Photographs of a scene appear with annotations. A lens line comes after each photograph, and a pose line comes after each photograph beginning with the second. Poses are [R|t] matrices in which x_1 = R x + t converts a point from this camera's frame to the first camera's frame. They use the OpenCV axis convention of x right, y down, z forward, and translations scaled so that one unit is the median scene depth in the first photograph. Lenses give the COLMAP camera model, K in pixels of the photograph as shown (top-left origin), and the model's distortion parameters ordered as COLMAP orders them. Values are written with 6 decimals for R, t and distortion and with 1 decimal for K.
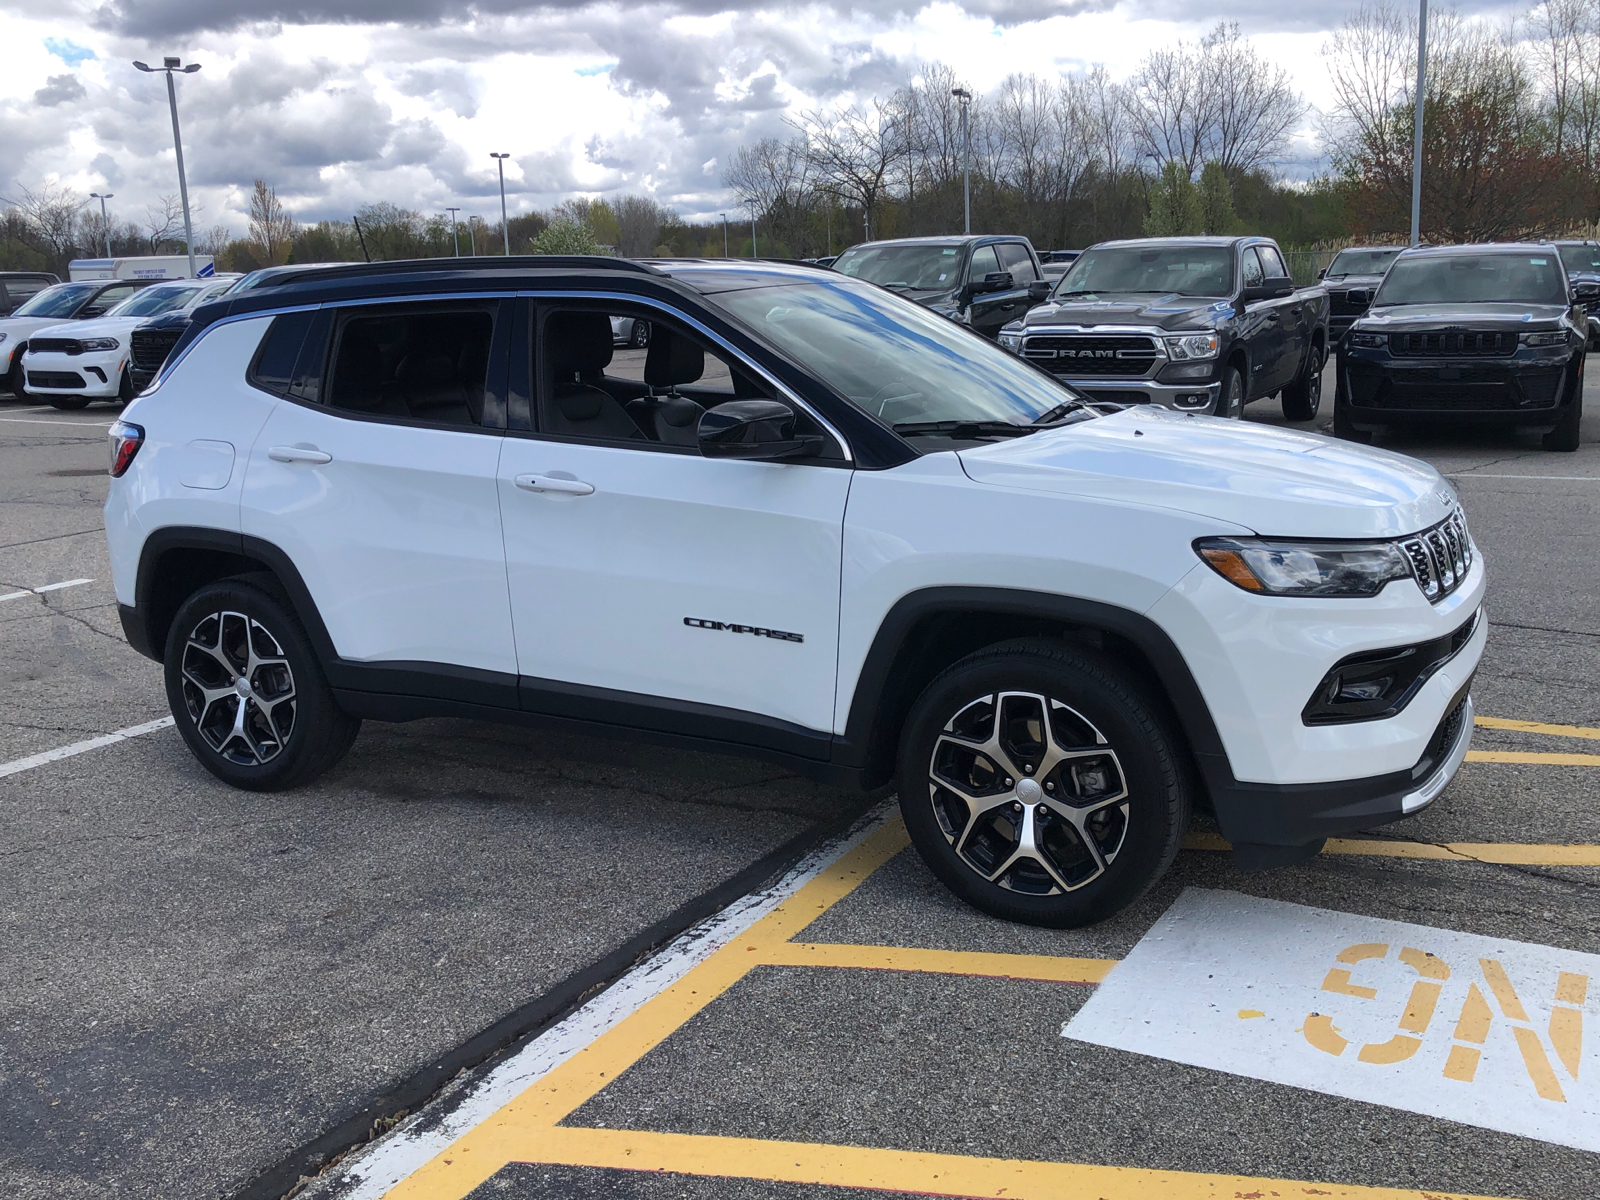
lens RADIAL K [[1535.4, 0, 797.4], [0, 1535.4, 598.4], [0, 0, 1]] dist [0.013652, 0.000000]
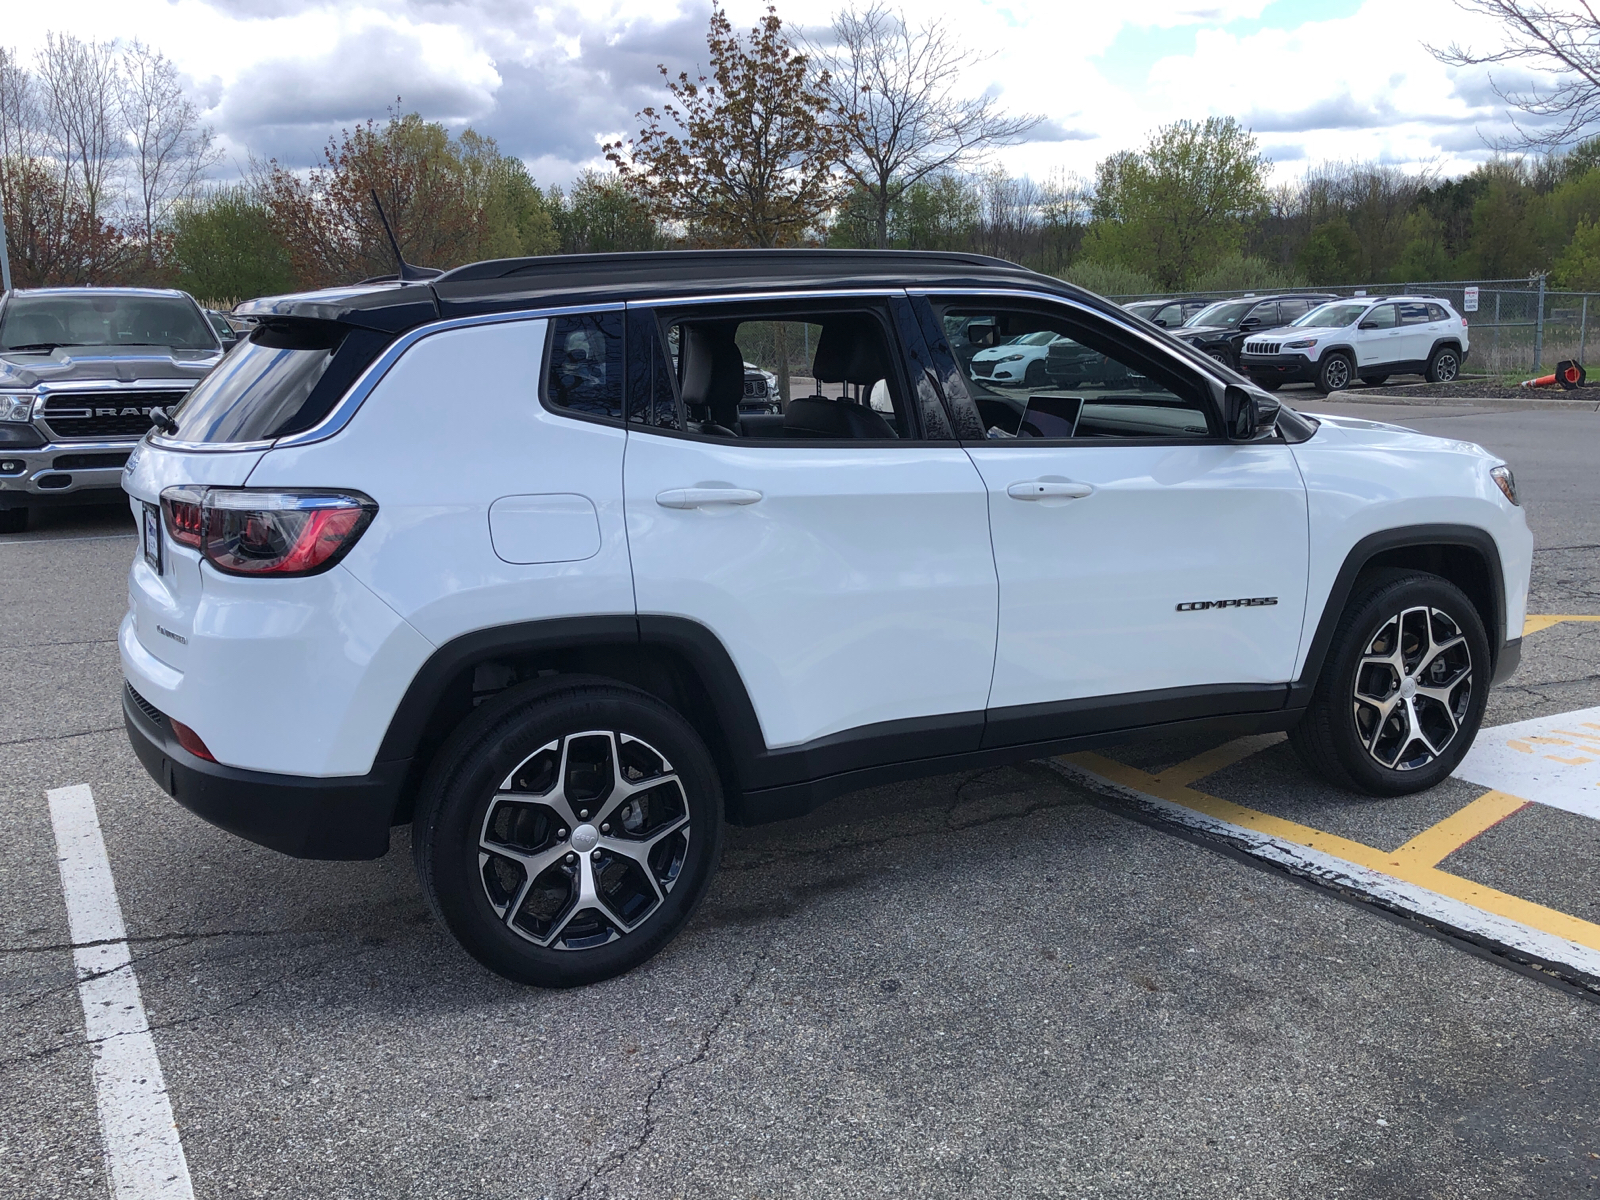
lens RADIAL K [[1535.4, 0, 800.5], [0, 1535.4, 597.9], [0, 0, 1]] dist [0.013652, 0.000000]
pose [[0.568039, -0.132162, 0.812321, -0.994132], [0.171205, 0.984405, 0.040439, -0.072173], [-0.804998, 0.116102, 0.581807, 0.572173]]
